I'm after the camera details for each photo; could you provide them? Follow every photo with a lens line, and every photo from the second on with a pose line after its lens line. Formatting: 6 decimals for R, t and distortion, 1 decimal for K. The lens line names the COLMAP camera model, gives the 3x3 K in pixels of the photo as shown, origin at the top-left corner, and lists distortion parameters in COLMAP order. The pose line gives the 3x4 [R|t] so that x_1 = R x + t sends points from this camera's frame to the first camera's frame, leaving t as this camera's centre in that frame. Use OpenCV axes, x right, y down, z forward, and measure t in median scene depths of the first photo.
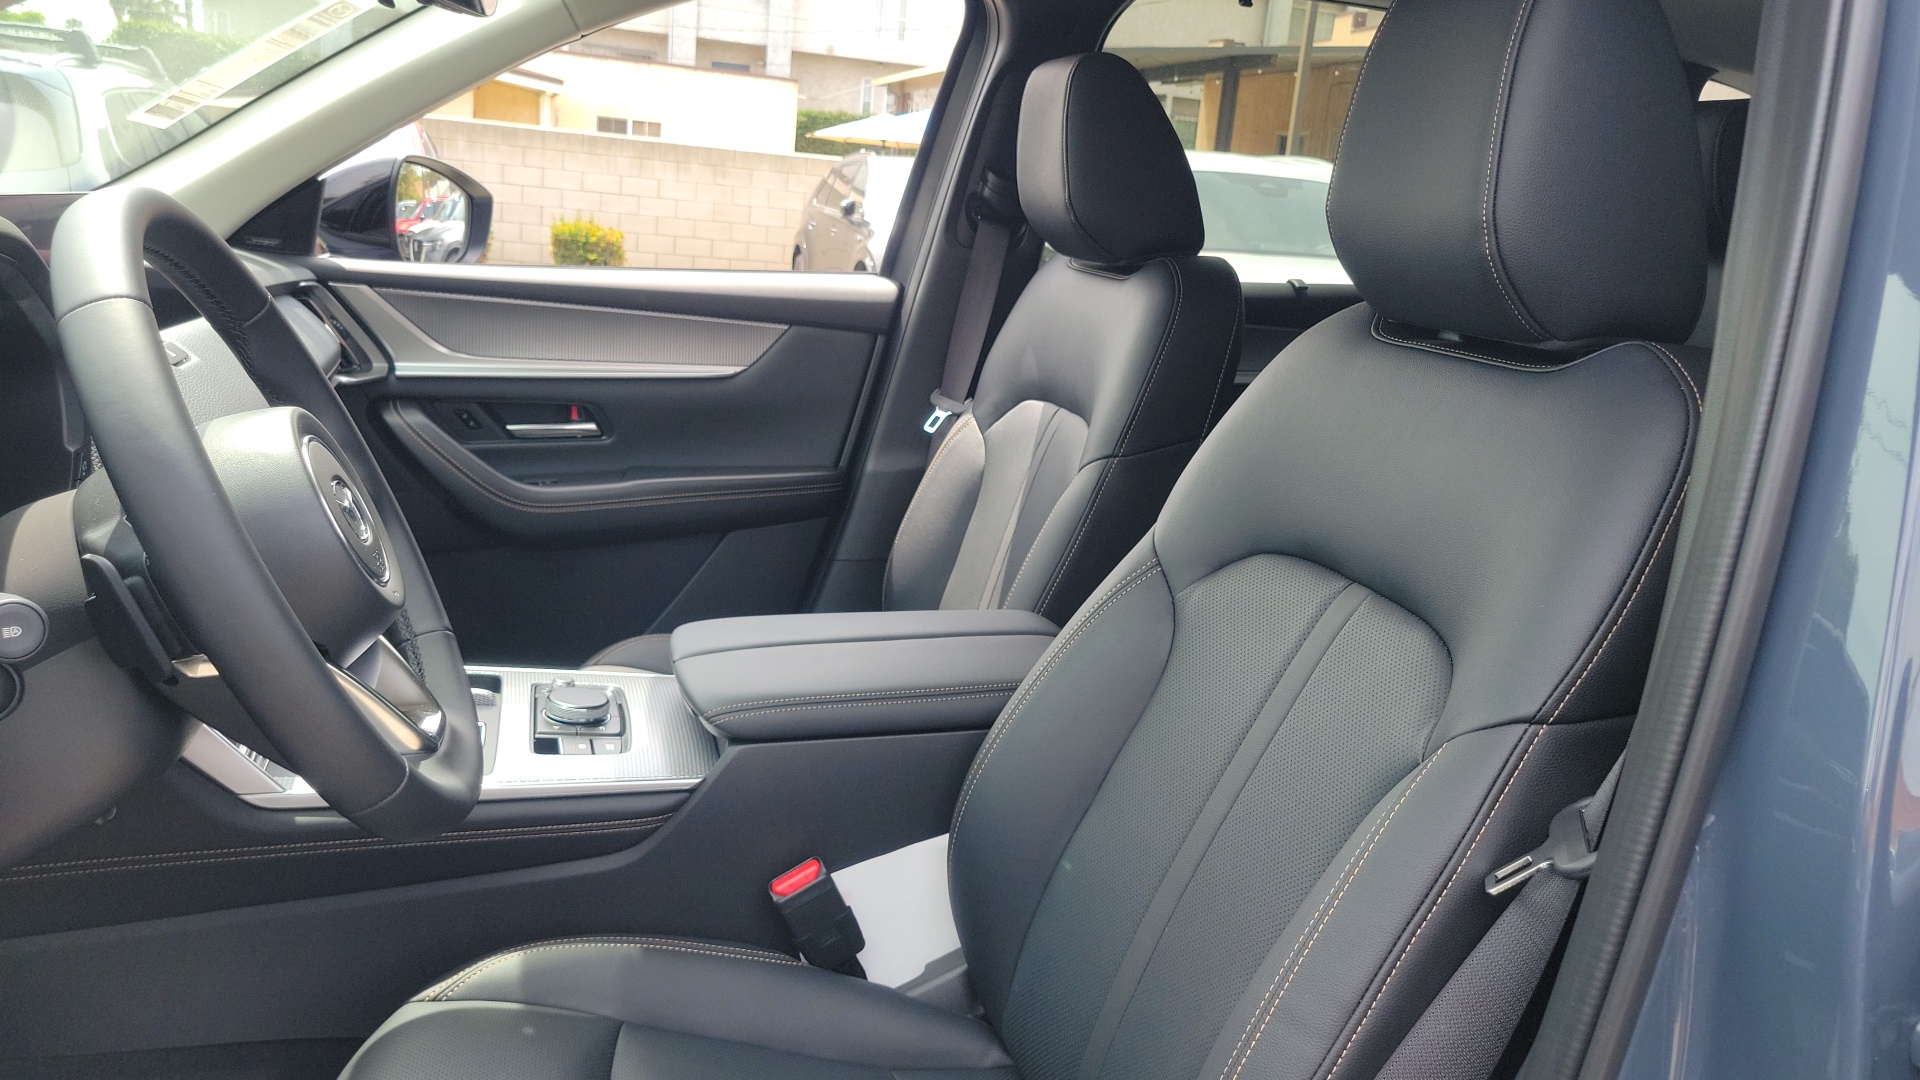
lens RADIAL K [[1435.3, 0, 969.9], [0, 1435.3, 539.5], [0, 0, 1]] dist [0.026440, -0.019729]
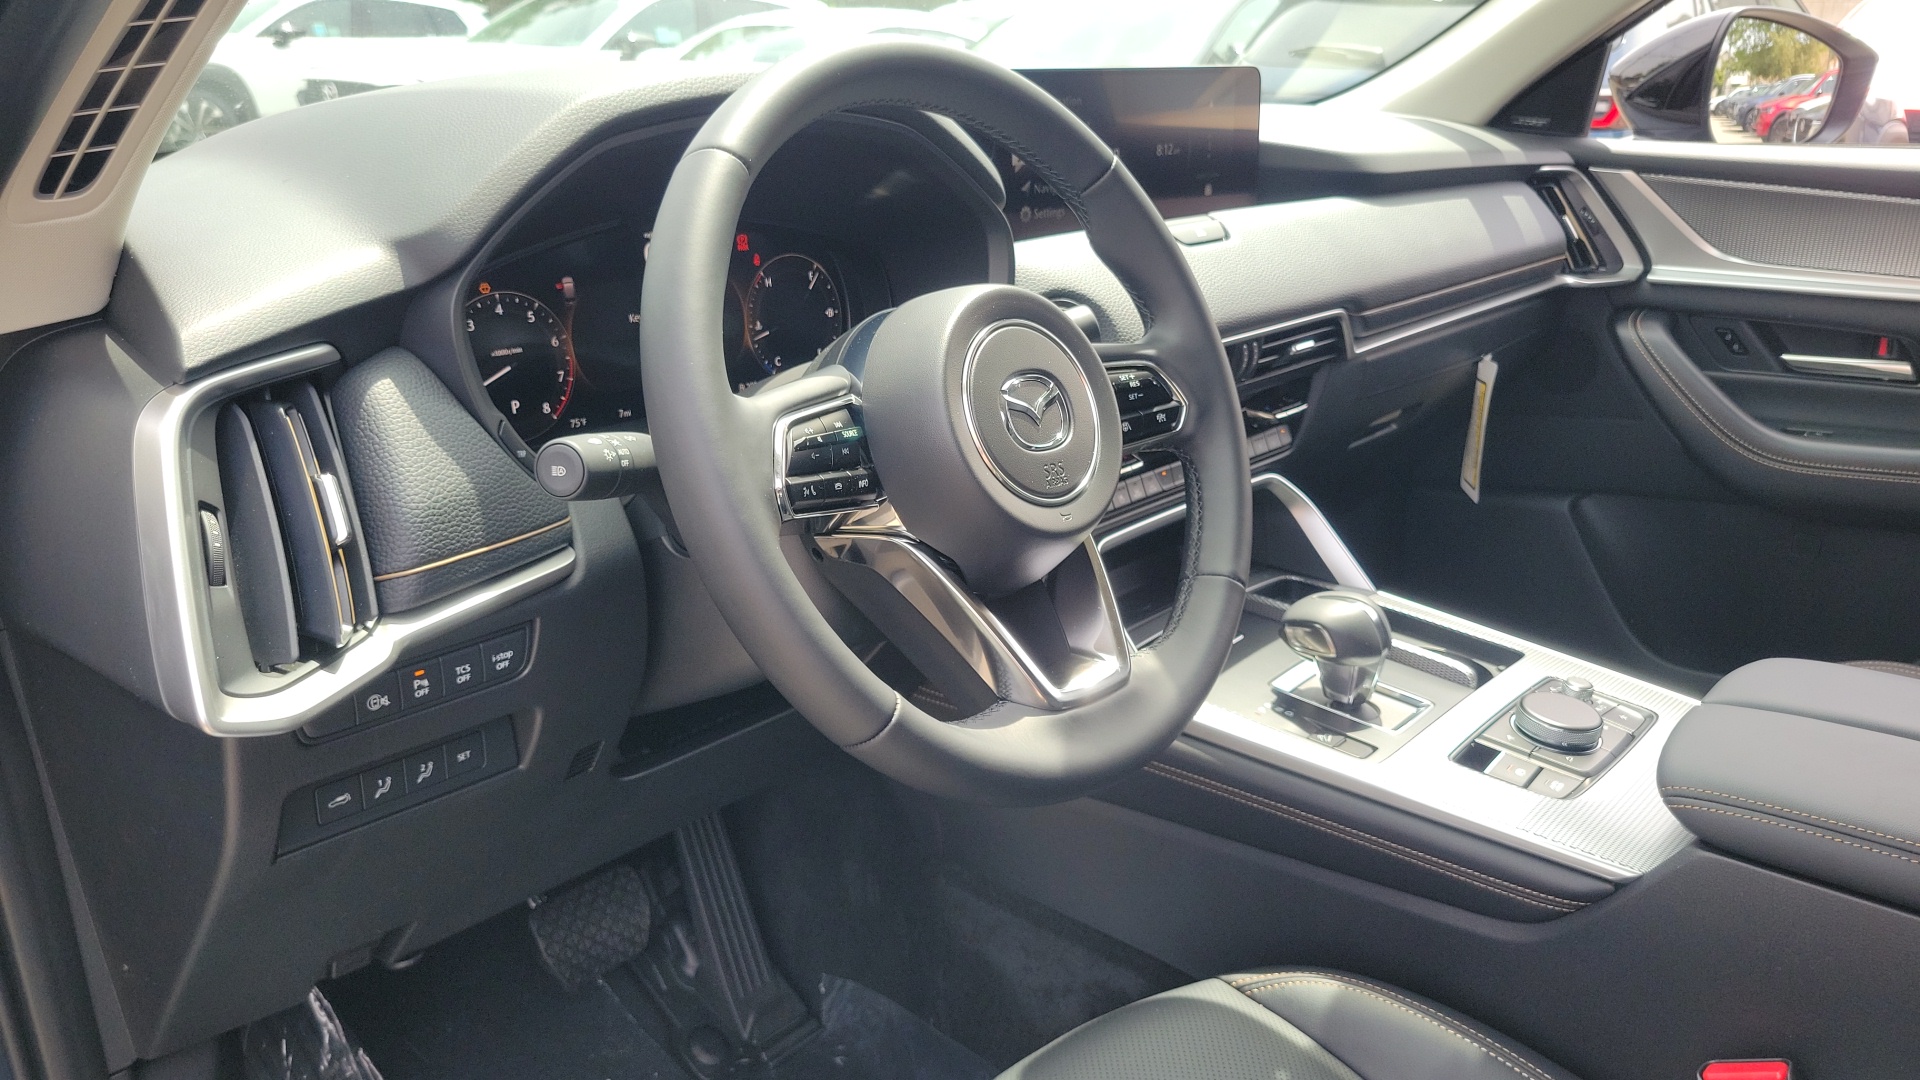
lens RADIAL K [[1435.3, 0, 946.5], [0, 1435.3, 550.9], [0, 0, 1]] dist [0.026440, -0.019729]
pose [[0.526420, 0.216953, -0.822079, 0.110442], [-0.158669, 0.974978, 0.155700, -0.026424], [0.835288, 0.048475, 0.547672, 0.206833]]
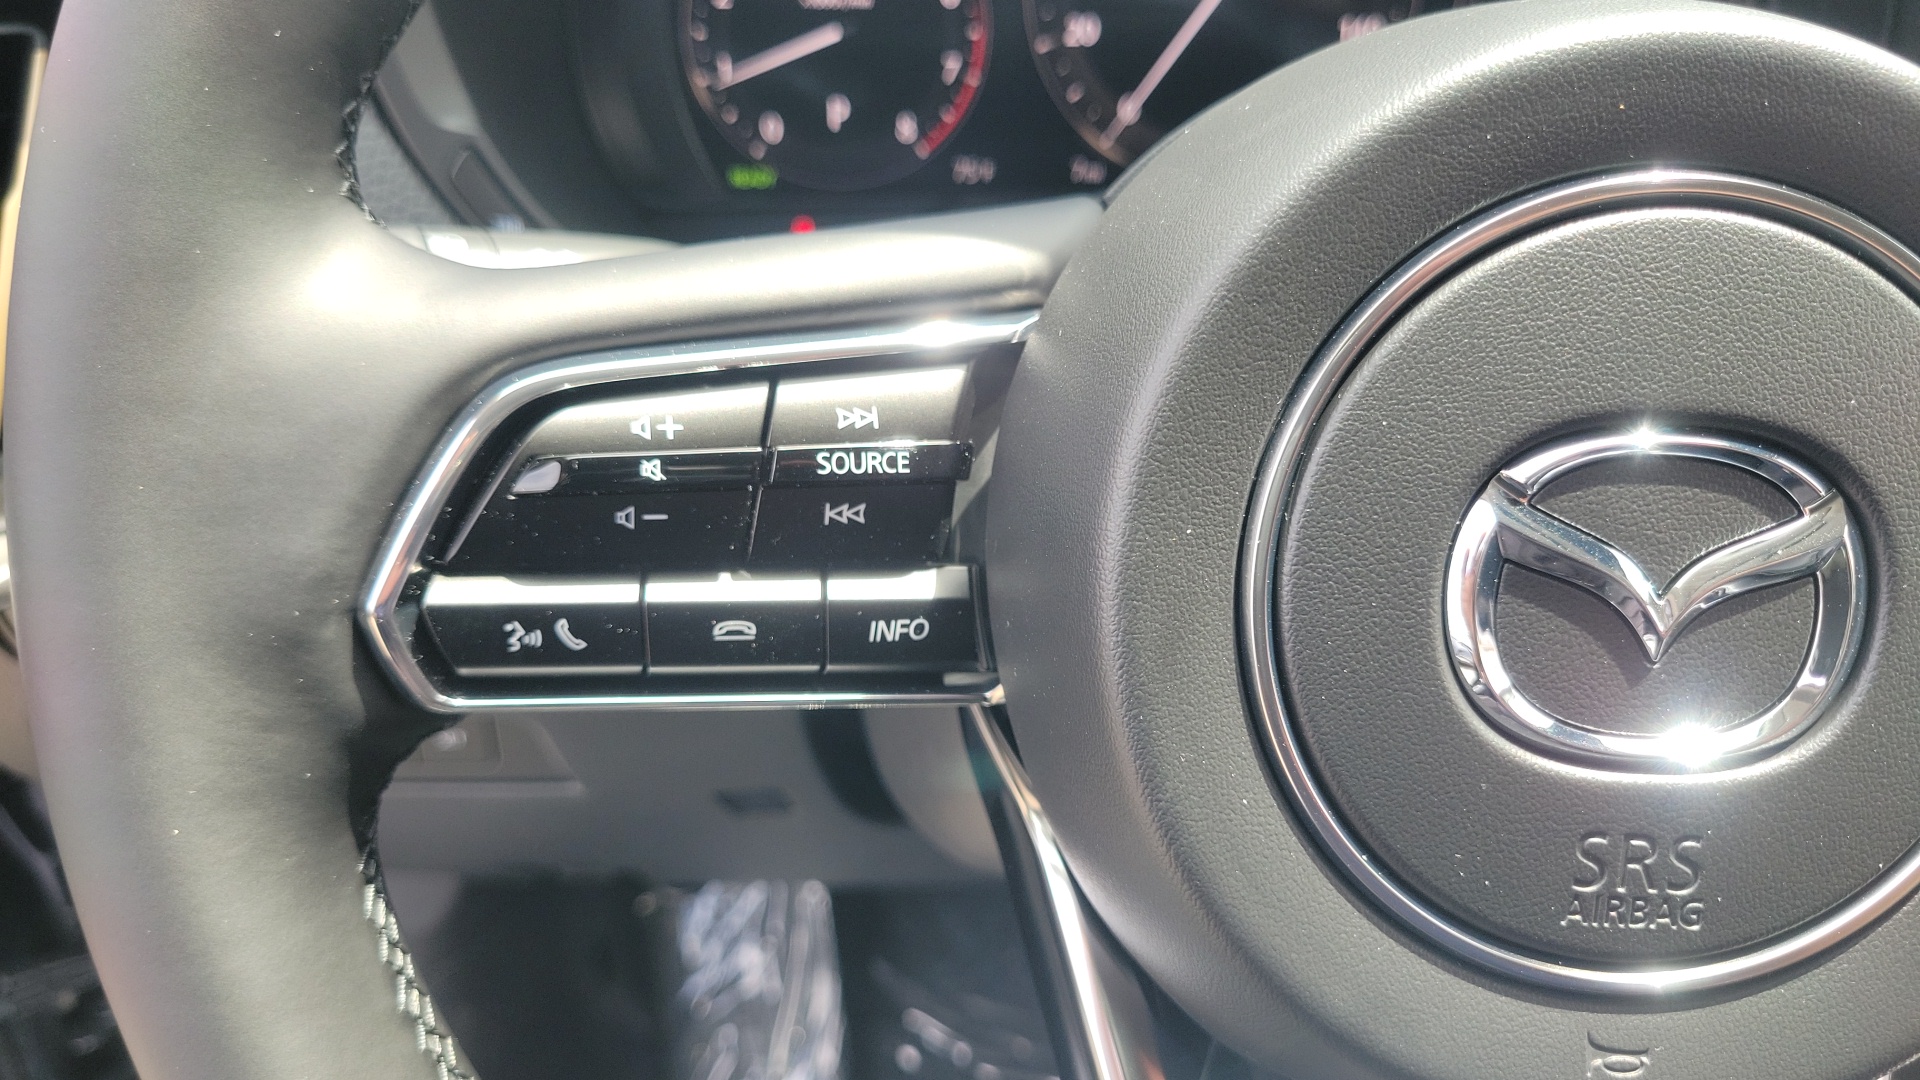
lens RADIAL K [[1514.4, 0, 955.3], [0, 1514.4, 546.6], [0, 0, 1]] dist [-0.022610, -0.000106]
pose [[-0.256036, 0.444731, -0.858289, -0.100592], [-0.239053, 0.831177, 0.501995, -0.044922], [0.936643, 0.333705, -0.106497, 0.393778]]
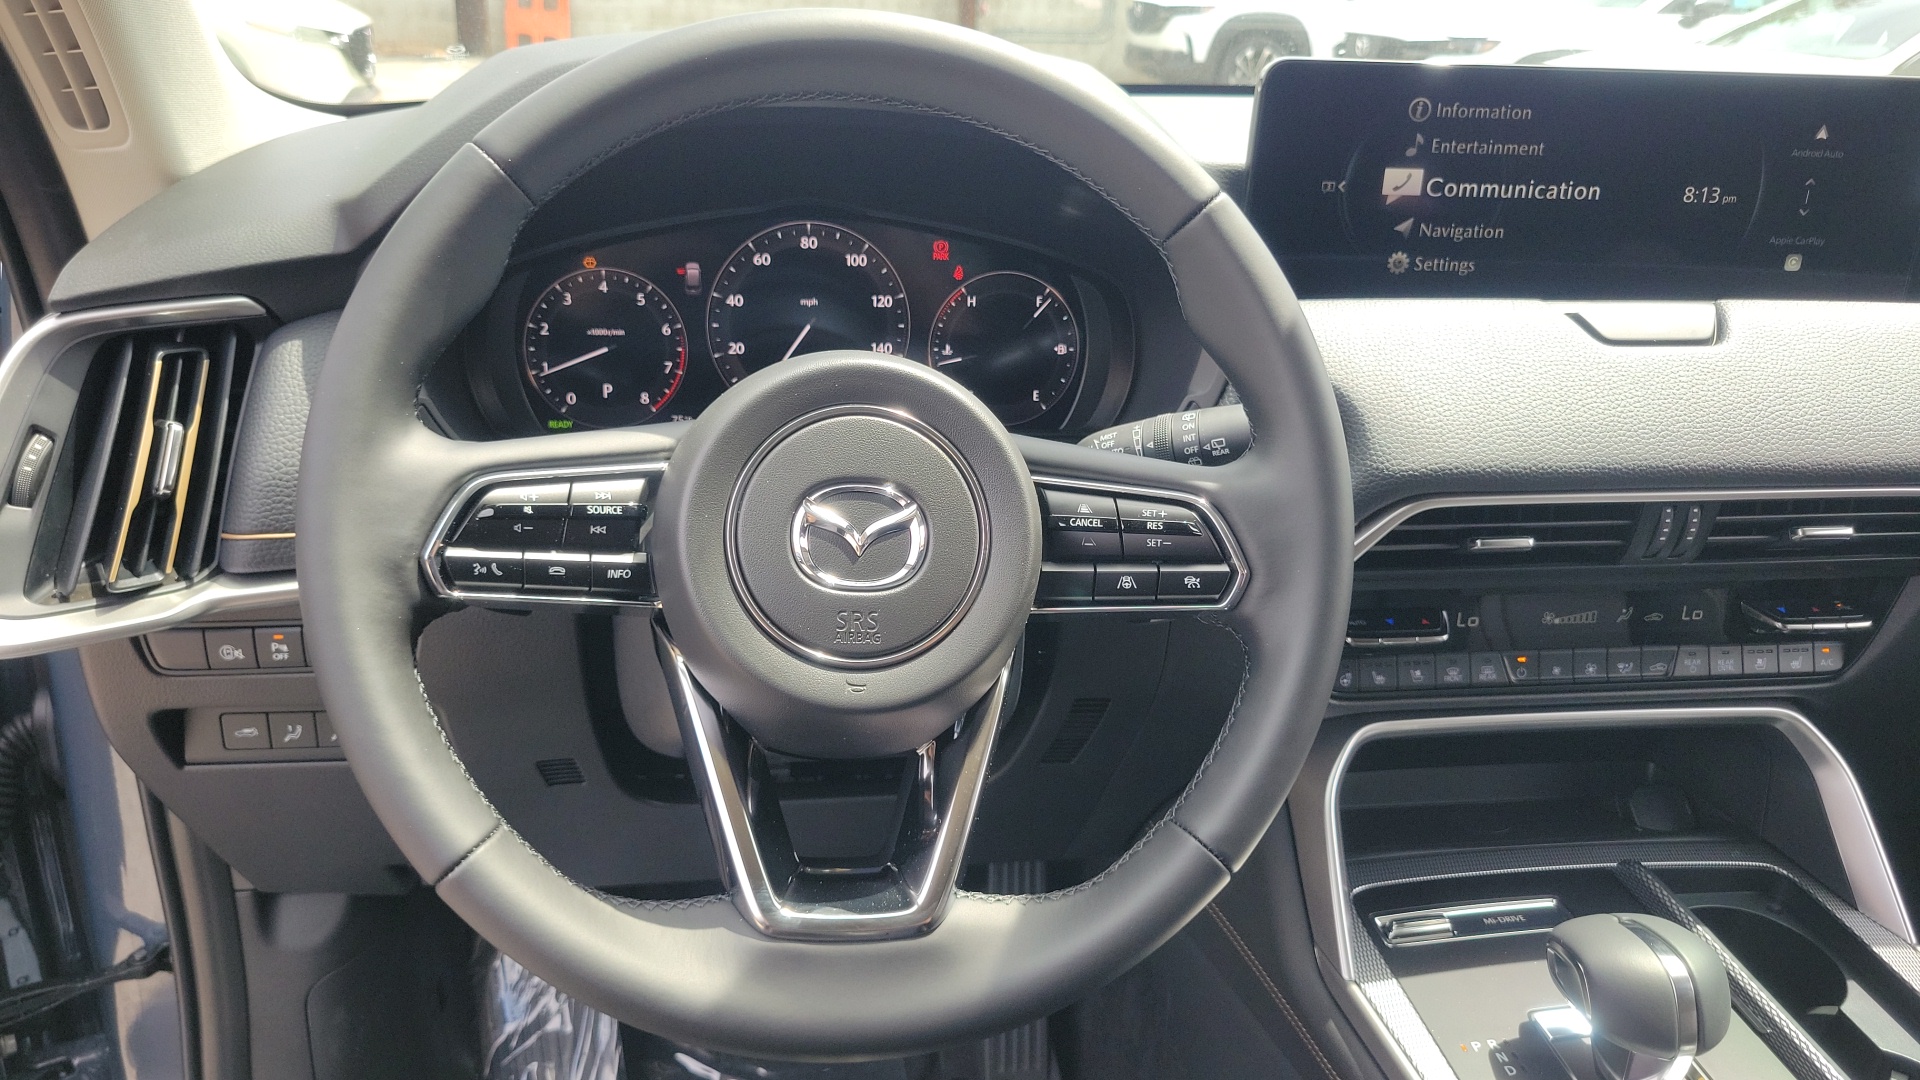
lens RADIAL K [[1435.3, 0, 945.6], [0, 1435.3, 539.4], [0, 0, 1]] dist [0.026440, -0.019729]
pose [[-0.123447, 0.290330, -0.948930, 0.064909], [-0.266771, 0.911335, 0.313532, -0.094902], [0.955821, 0.291852, -0.035050, 0.448864]]
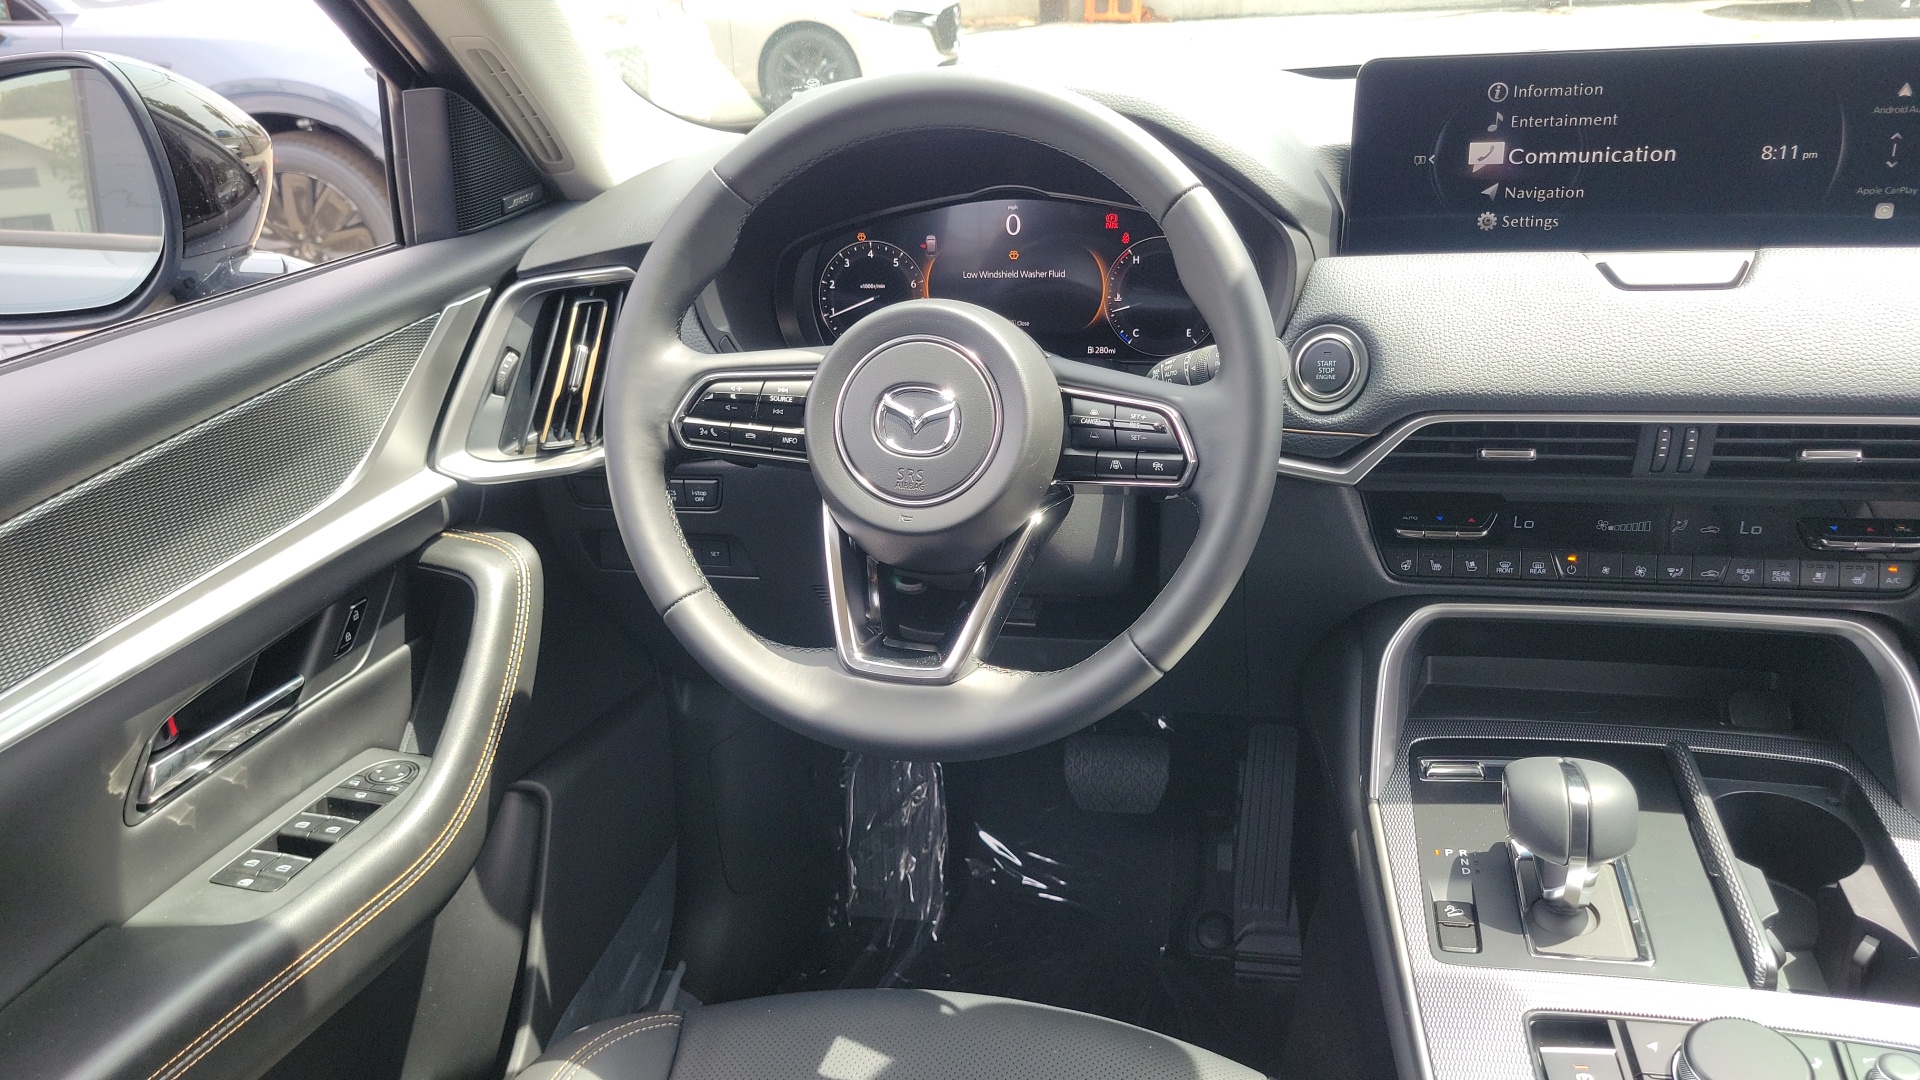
lens RADIAL K [[1435.3, 0, 962.9], [0, 1435.3, 542.4], [0, 0, 1]] dist [0.026440, -0.019729]
pose [[-0.474345, 0.304716, -0.825920, 0.158447], [-0.173191, 0.887549, 0.426921, -0.153991], [0.863135, 0.345550, -0.368231, 0.599671]]
